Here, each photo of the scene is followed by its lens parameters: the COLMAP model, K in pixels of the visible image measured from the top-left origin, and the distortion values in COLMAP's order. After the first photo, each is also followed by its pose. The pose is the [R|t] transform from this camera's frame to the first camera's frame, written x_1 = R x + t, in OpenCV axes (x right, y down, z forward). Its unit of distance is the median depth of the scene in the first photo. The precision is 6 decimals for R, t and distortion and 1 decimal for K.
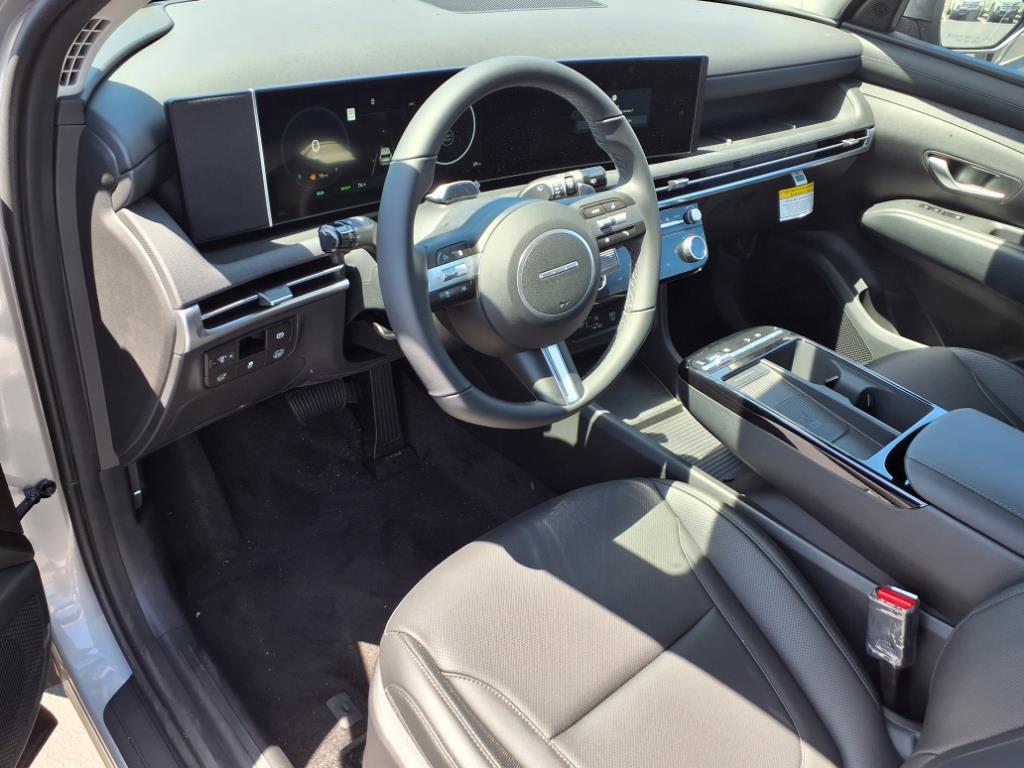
lens RADIAL K [[868.4, 0, 512.0], [0, 868.4, 384.0], [0, 0, 1]] dist [-0.002204, -0.132013]
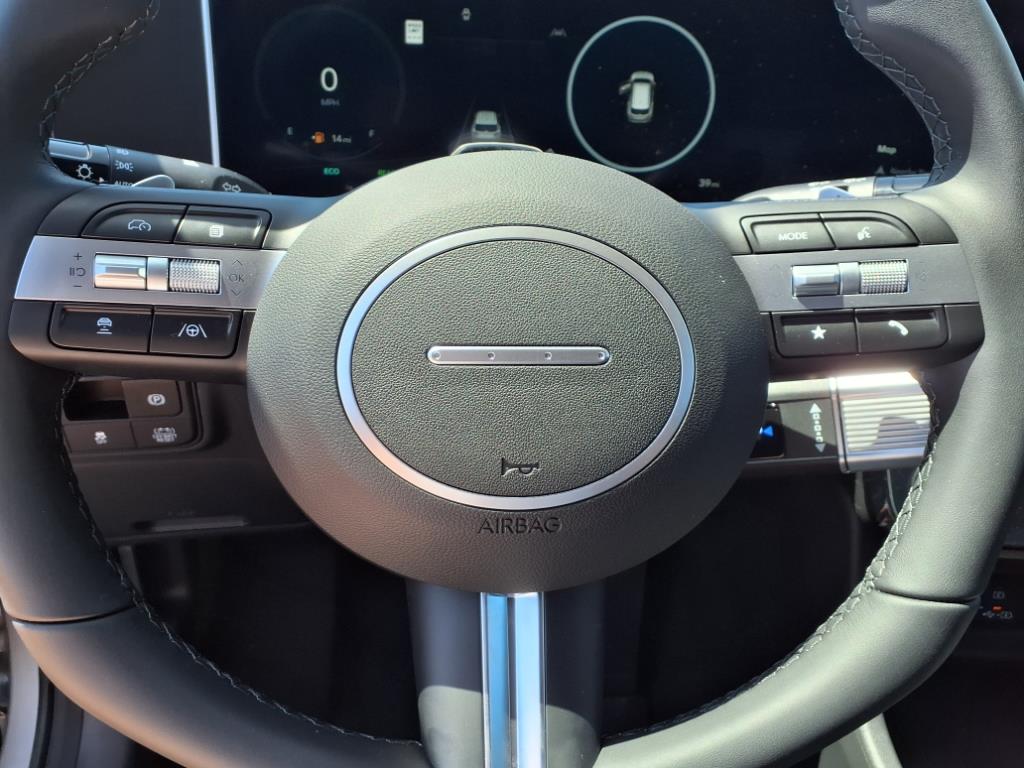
lens RADIAL K [[868.4, 0, 512.0], [0, 868.4, 384.0], [0, 0, 1]] dist [-0.002204, -0.132013]
pose [[0.763143, 0.193735, -0.616507, 0.221086], [-0.316003, 0.944040, -0.094503, -0.082081], [0.563698, 0.266937, 0.781658, 0.688594]]
